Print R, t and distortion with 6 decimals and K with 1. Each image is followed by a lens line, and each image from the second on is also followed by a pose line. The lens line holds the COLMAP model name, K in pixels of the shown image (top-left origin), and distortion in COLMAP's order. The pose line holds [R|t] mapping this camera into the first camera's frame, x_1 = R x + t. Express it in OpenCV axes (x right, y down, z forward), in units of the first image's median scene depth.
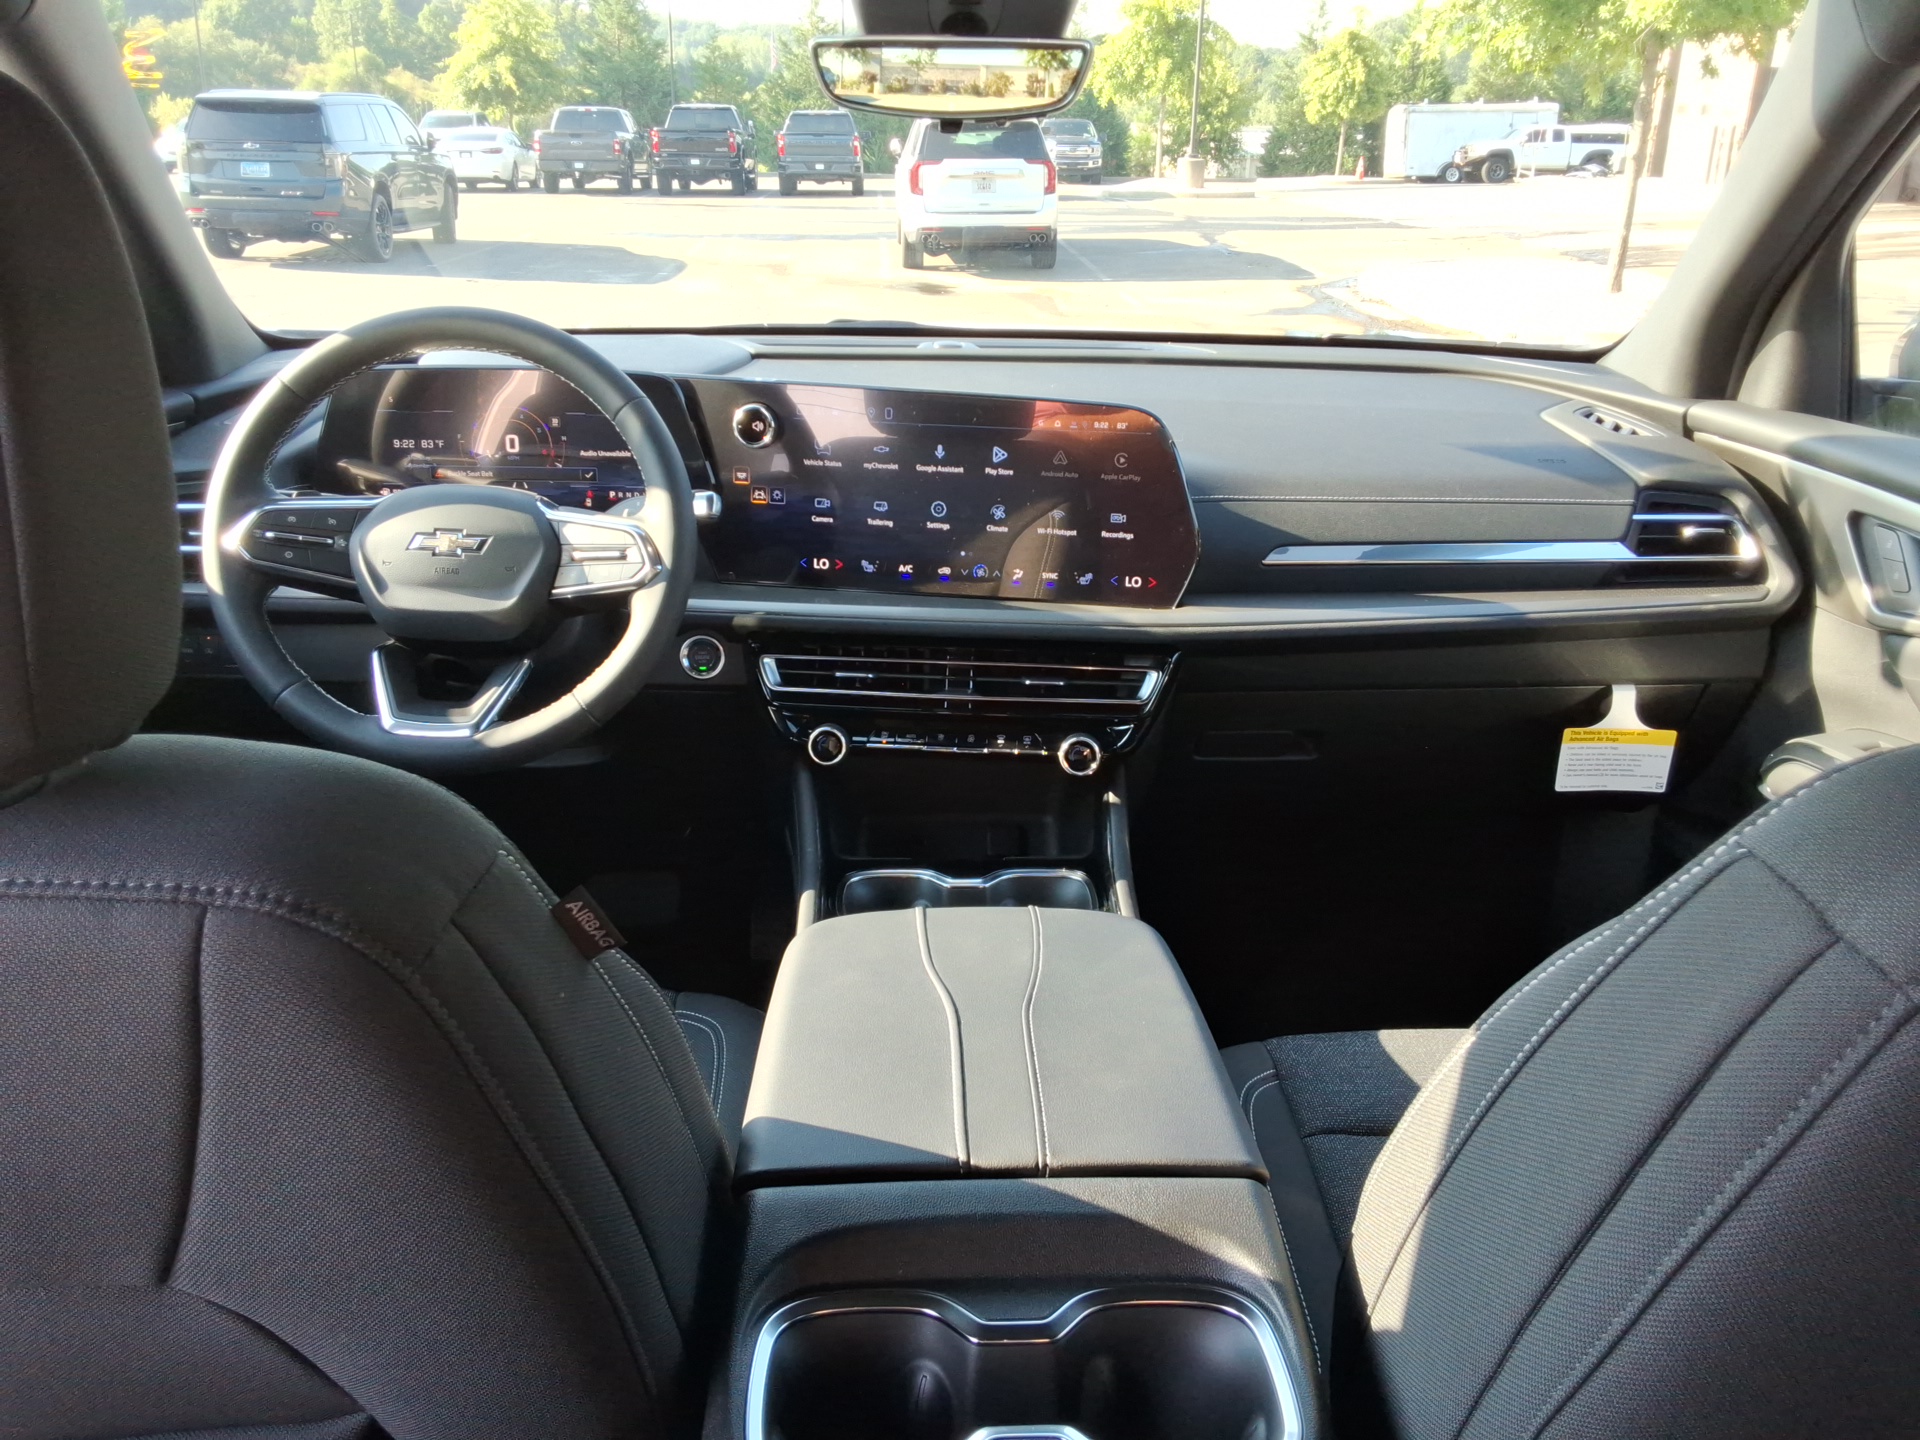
lens RADIAL K [[1547.0, 0, 990.8], [0, 1547.0, 673.0], [0, 0, 1]] dist [0.112526, -0.161518]
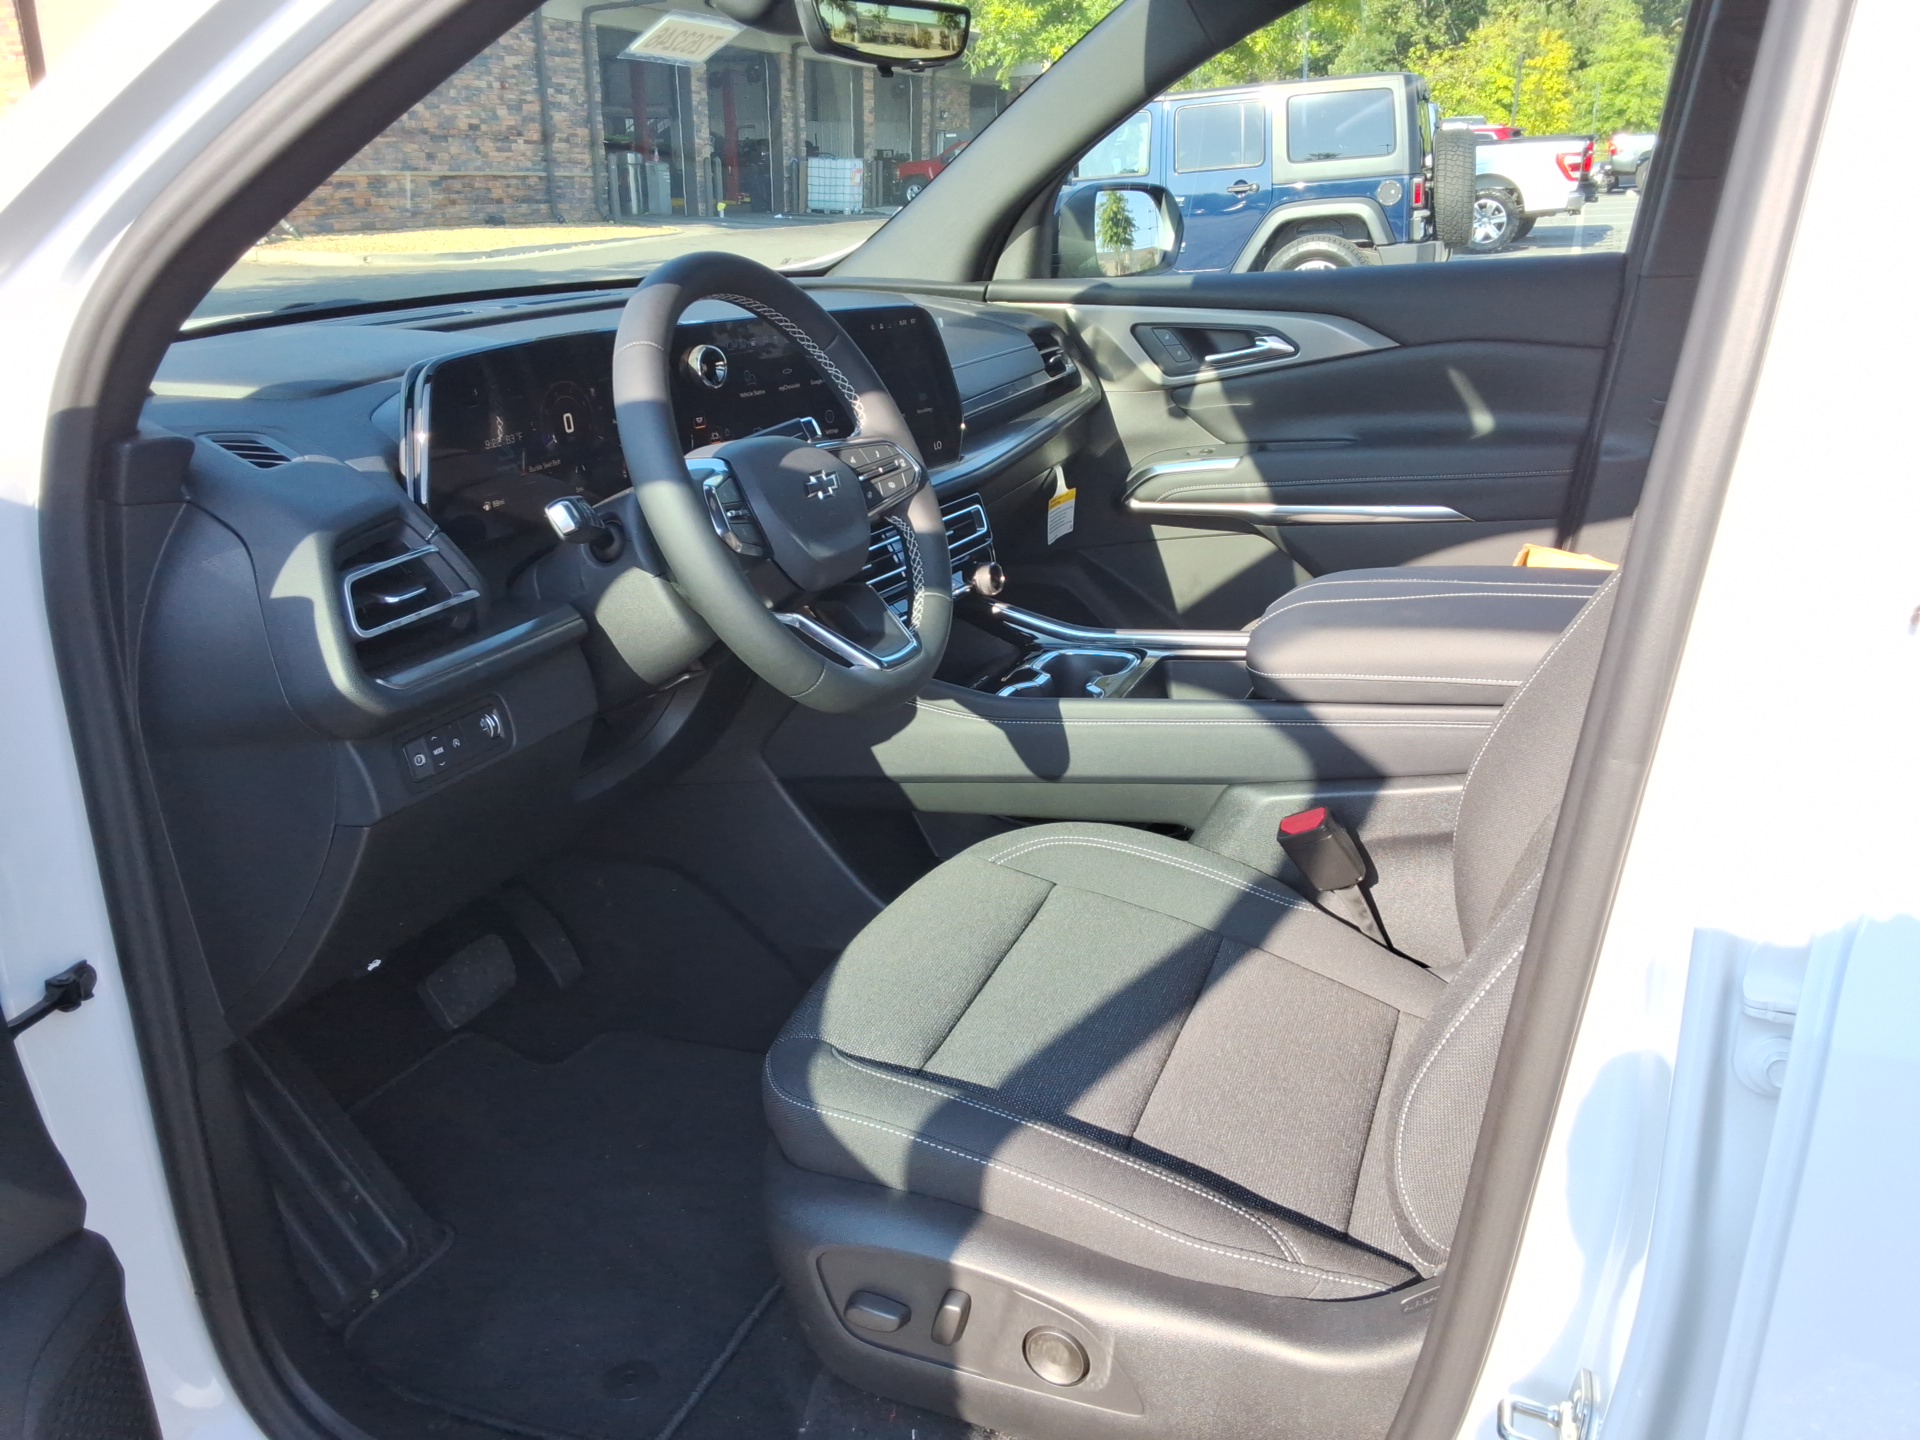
lens RADIAL K [[1547.0, 0, 960.8], [0, 1547.0, 705.5], [0, 0, 1]] dist [0.112526, -0.161518]
pose [[0.411426, -0.320340, 0.853294, -0.035093], [0.313549, 0.928805, 0.197506, -0.003629], [-0.855813, 0.186291, 0.482577, 0.013995]]
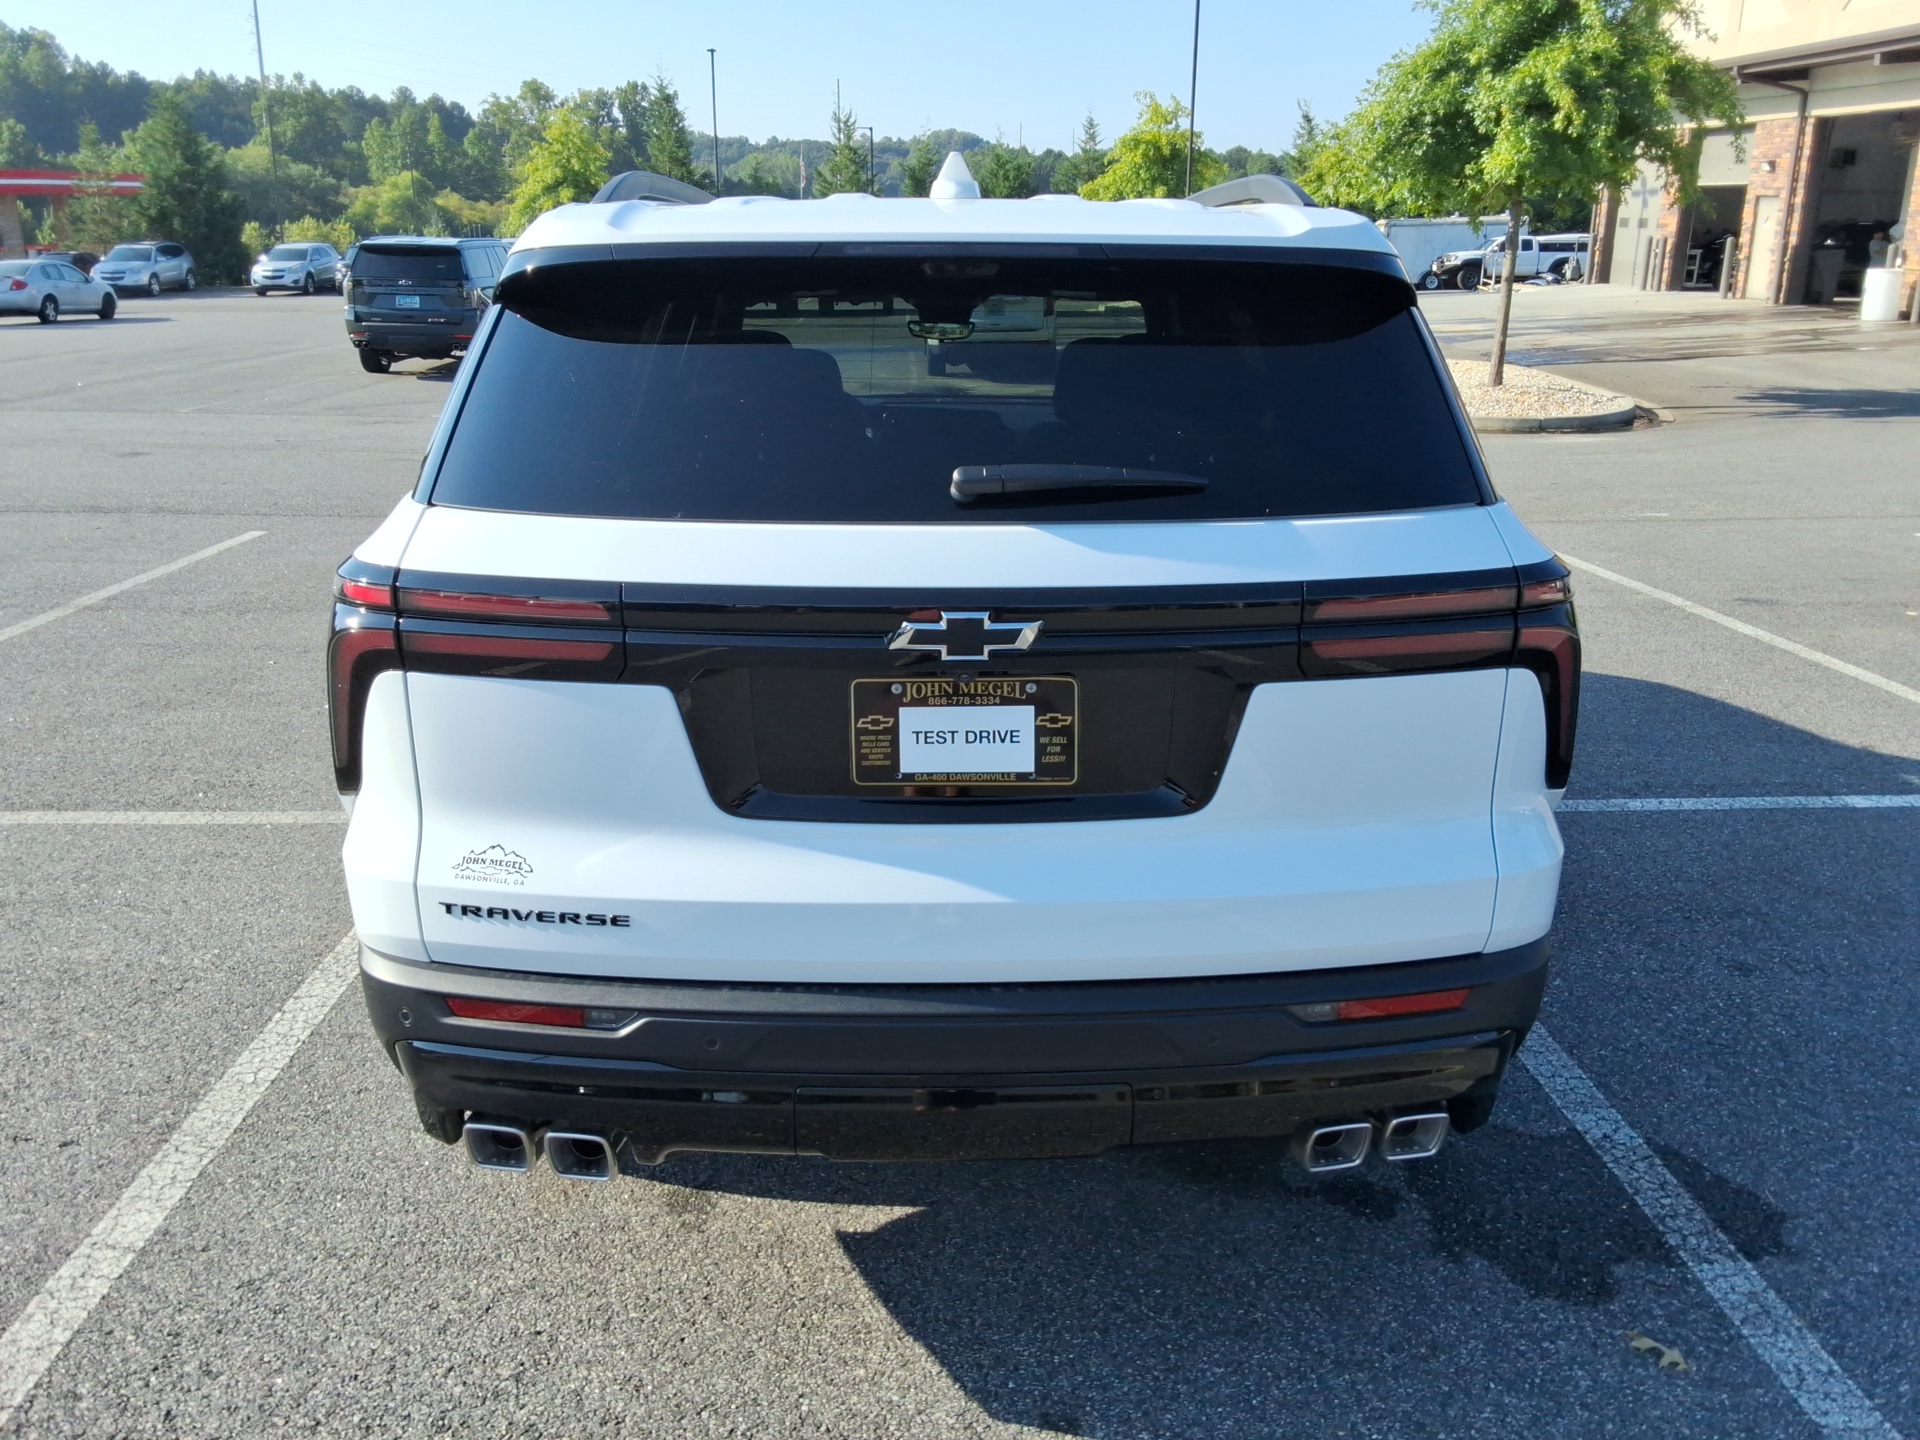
lens RADIAL K [[1547.0, 0, 984.1], [0, 1547.0, 721.1], [0, 0, 1]] dist [0.112526, -0.161518]
pose [[0.999732, -0.007690, -0.021834, 0.004947], [0.006954, 0.999411, -0.033605, 0.023176], [0.022079, 0.033444, 0.999197, -0.089754]]
